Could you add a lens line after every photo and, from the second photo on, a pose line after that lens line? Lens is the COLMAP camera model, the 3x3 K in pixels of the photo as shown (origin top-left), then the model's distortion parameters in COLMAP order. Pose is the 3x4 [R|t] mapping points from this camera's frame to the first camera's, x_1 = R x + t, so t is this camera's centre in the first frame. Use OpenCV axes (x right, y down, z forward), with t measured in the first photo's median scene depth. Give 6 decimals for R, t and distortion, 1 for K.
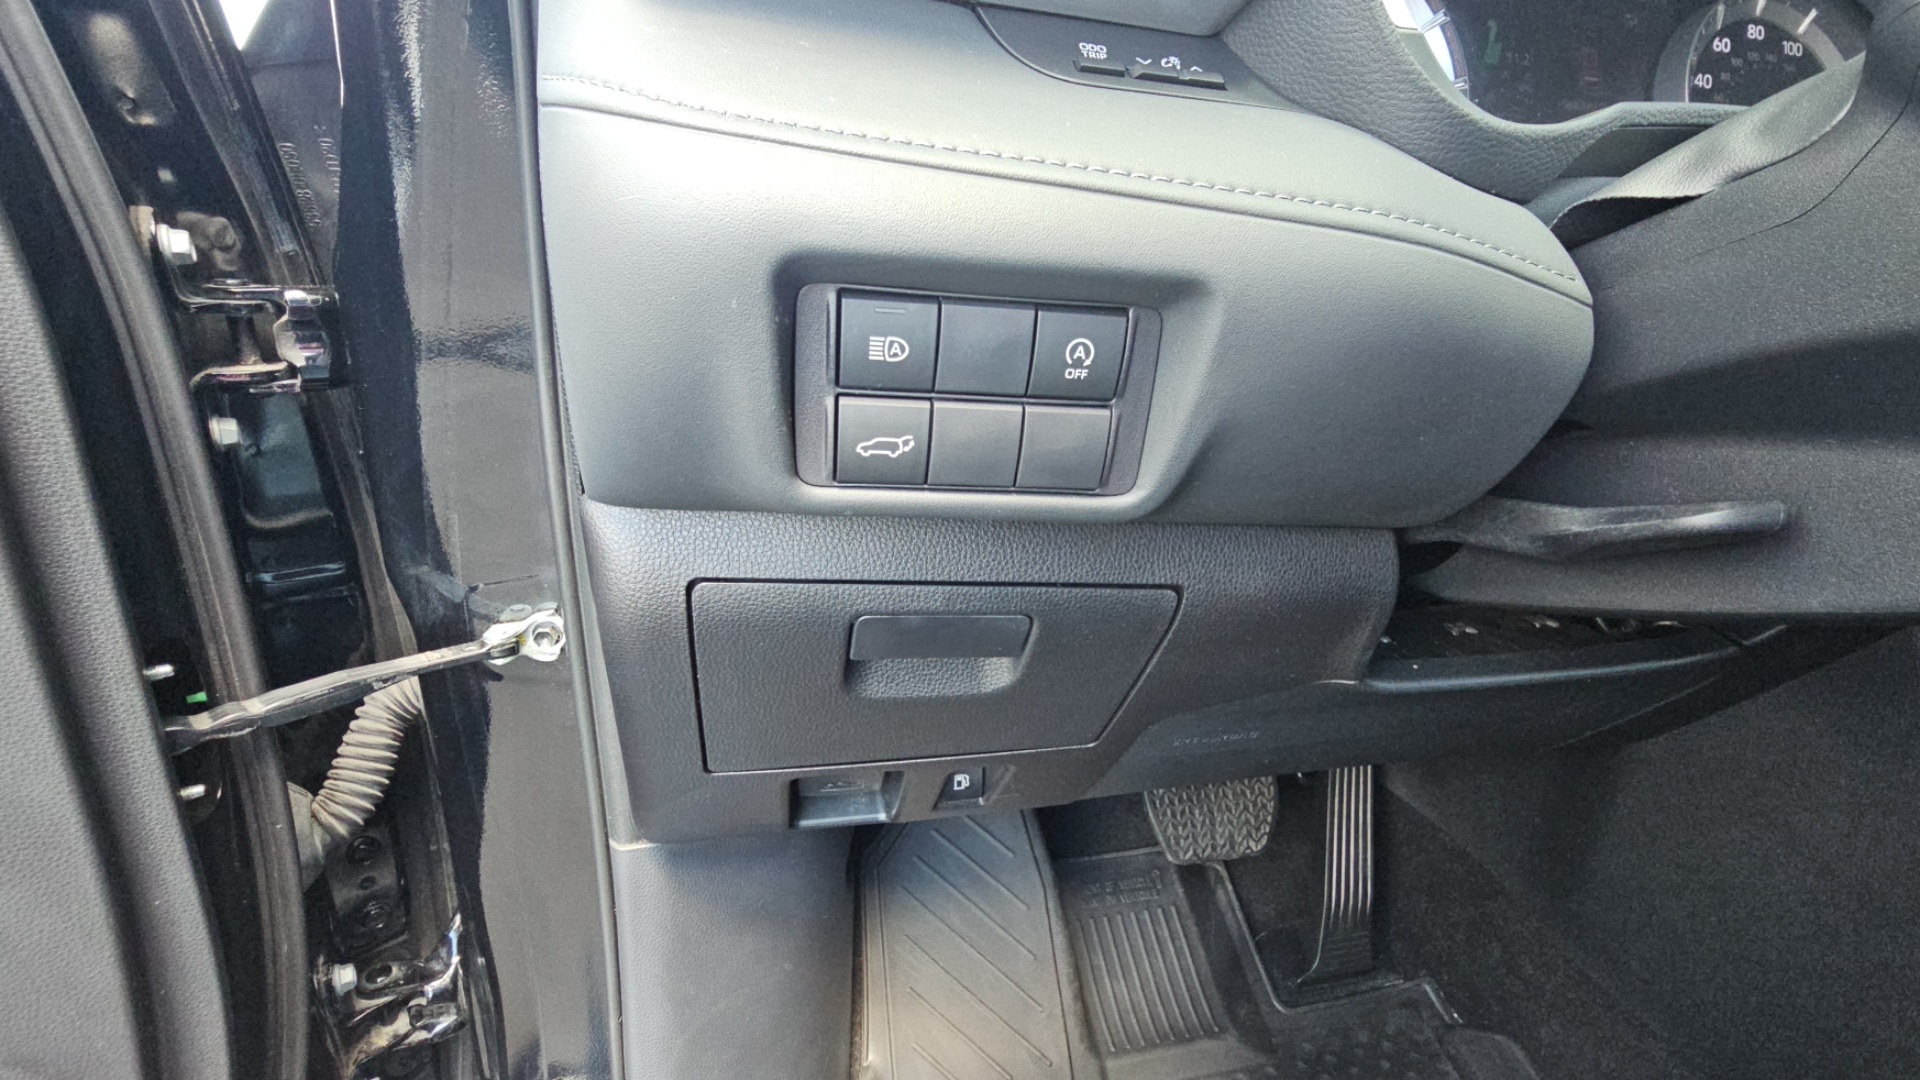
lens RADIAL K [[858.9, 0, 979.1], [0, 858.9, 537.4], [0, 0, 1]] dist [0.008228, -0.007644]
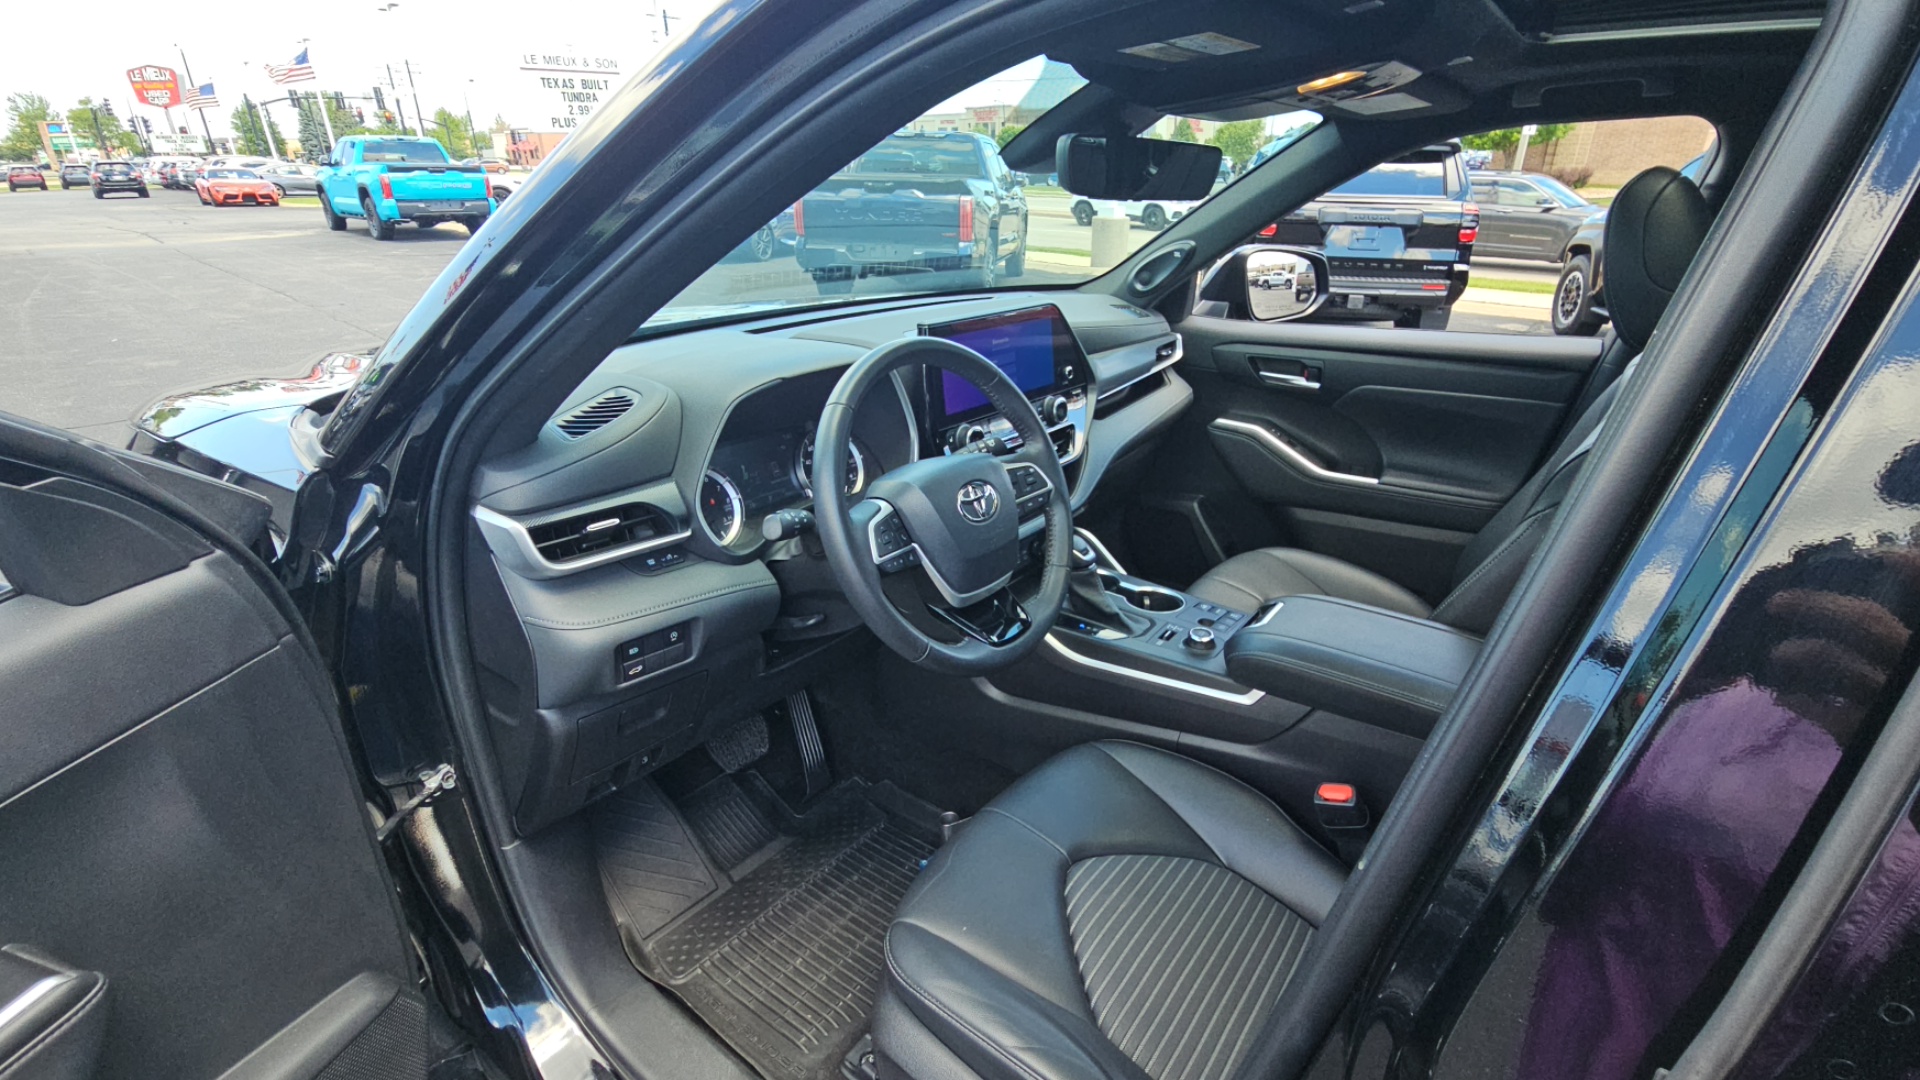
lens RADIAL K [[858.9, 0, 981.5], [0, 858.9, 552.5], [0, 0, 1]] dist [0.008228, -0.007644]
pose [[0.779224, -0.289079, 0.556097, -0.518856], [0.271983, 0.955344, 0.115508, -0.358408], [-0.564655, 0.061242, 0.823052, -1.864299]]
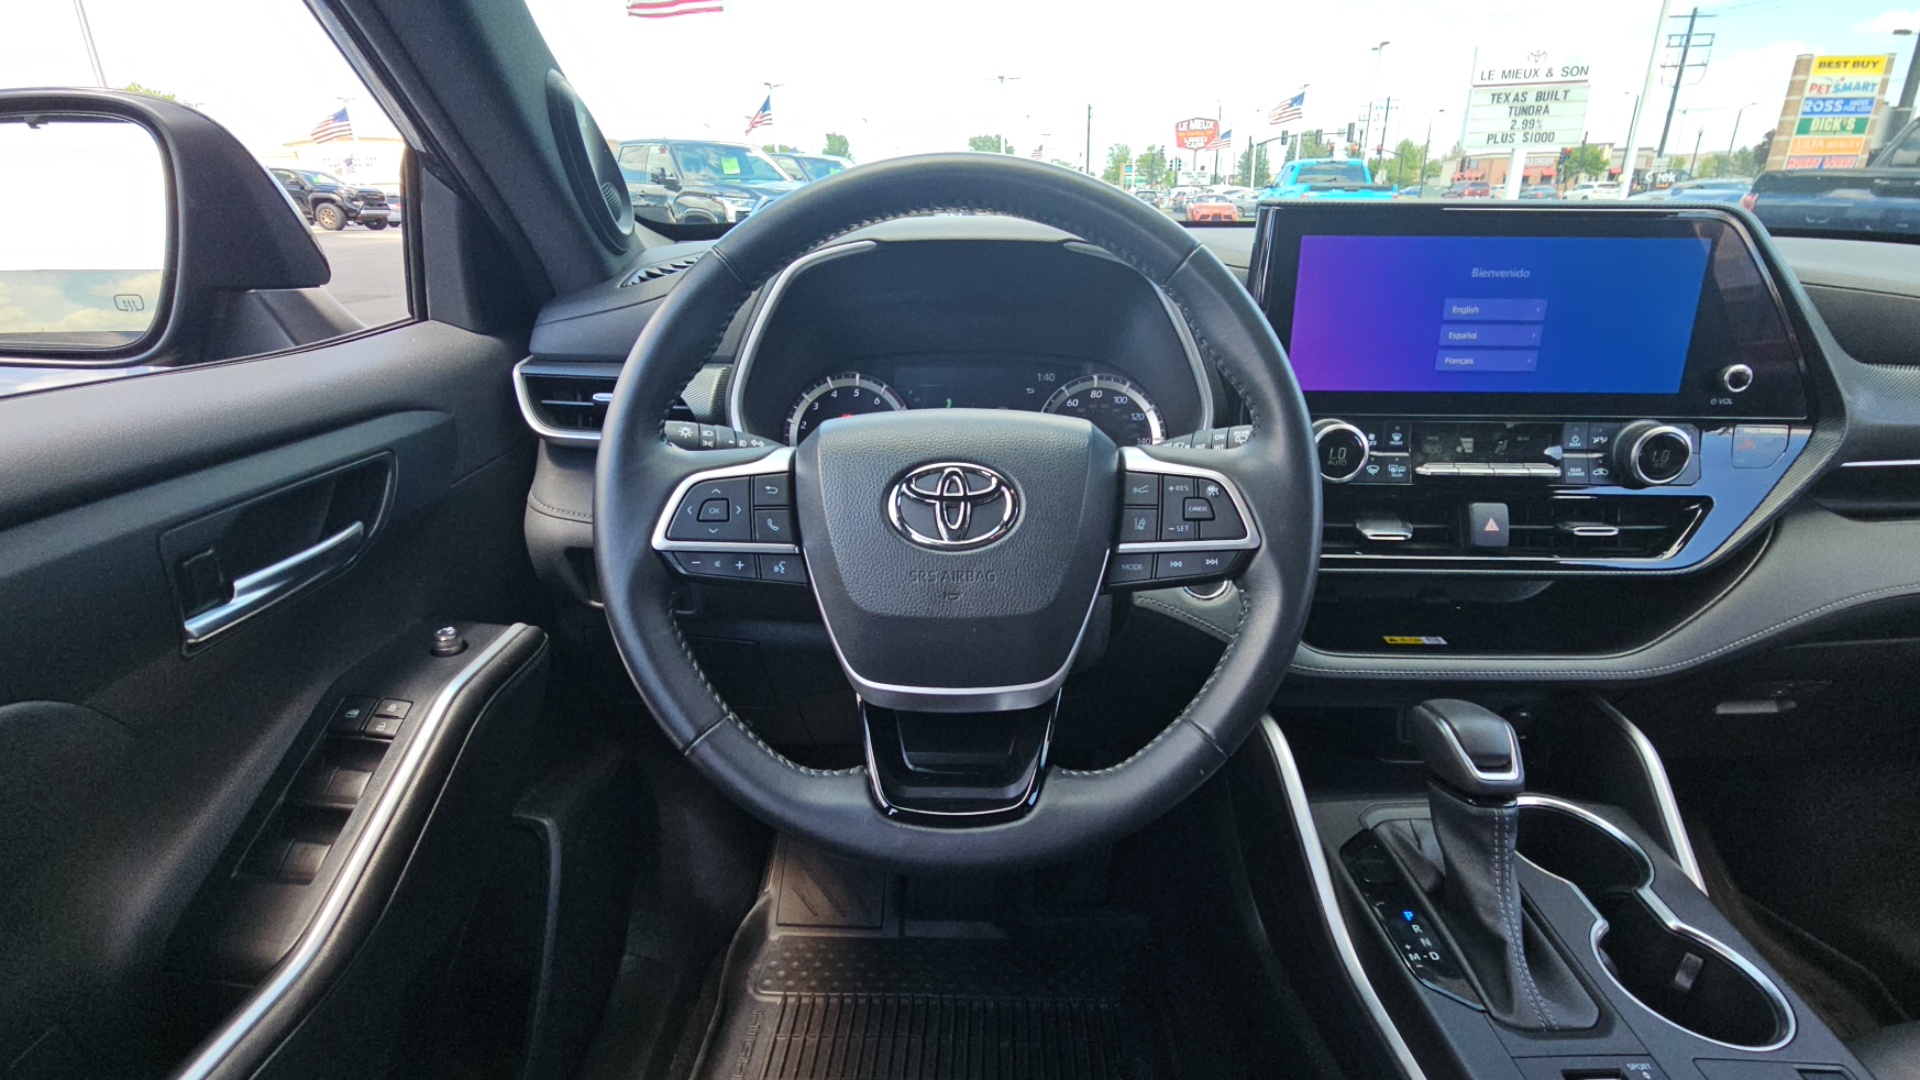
lens RADIAL K [[858.9, 0, 979.4], [0, 858.9, 550.5], [0, 0, 1]] dist [0.008228, -0.007644]
pose [[0.965797, 0.051418, -0.254152, 1.087438], [-0.056766, 0.998293, -0.013750, -0.157874], [0.253011, 0.027707, 0.967067, -0.971348]]
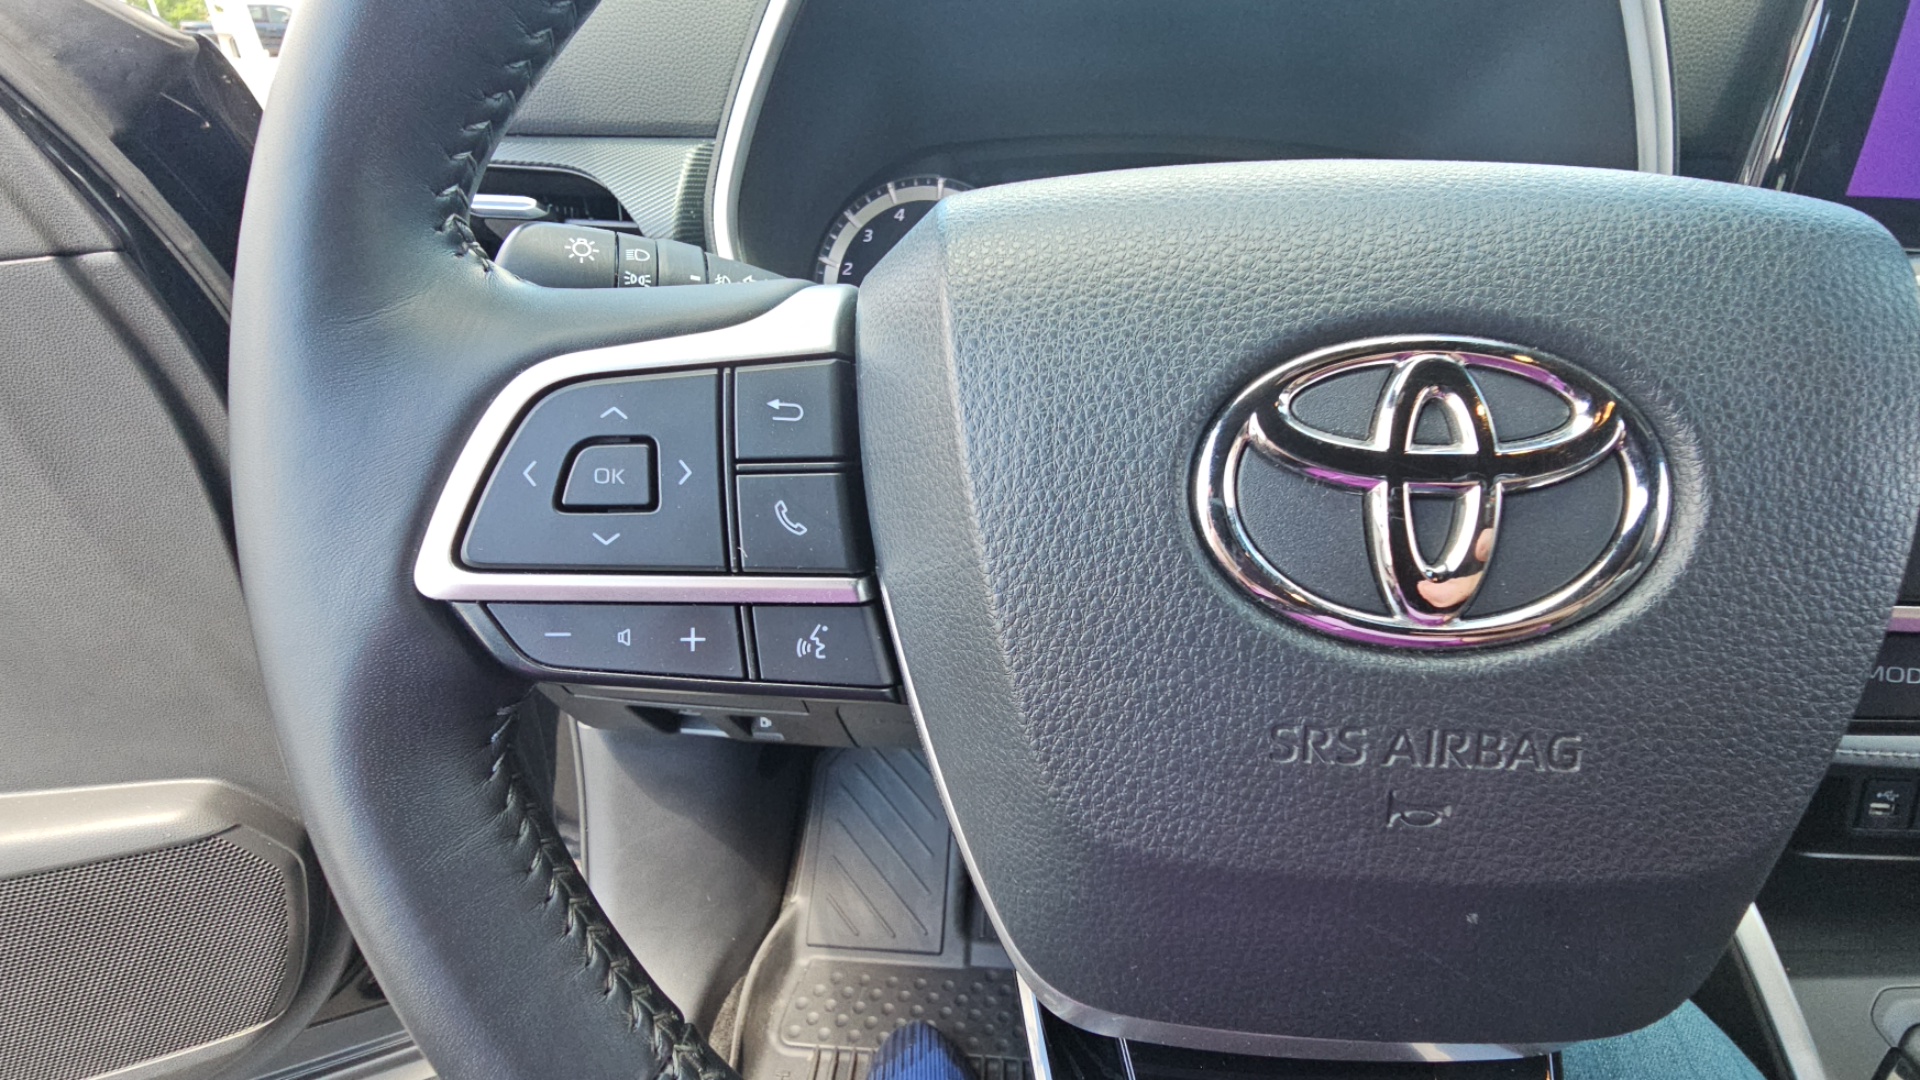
lens RADIAL K [[858.9, 0, 972.7], [0, 858.9, 552.5], [0, 0, 1]] dist [0.008228, -0.007644]
pose [[0.953887, 0.109978, -0.279292, 0.722555], [-0.076540, 0.988821, 0.127960, -0.230085], [0.290243, -0.100682, 0.951642, -0.291730]]
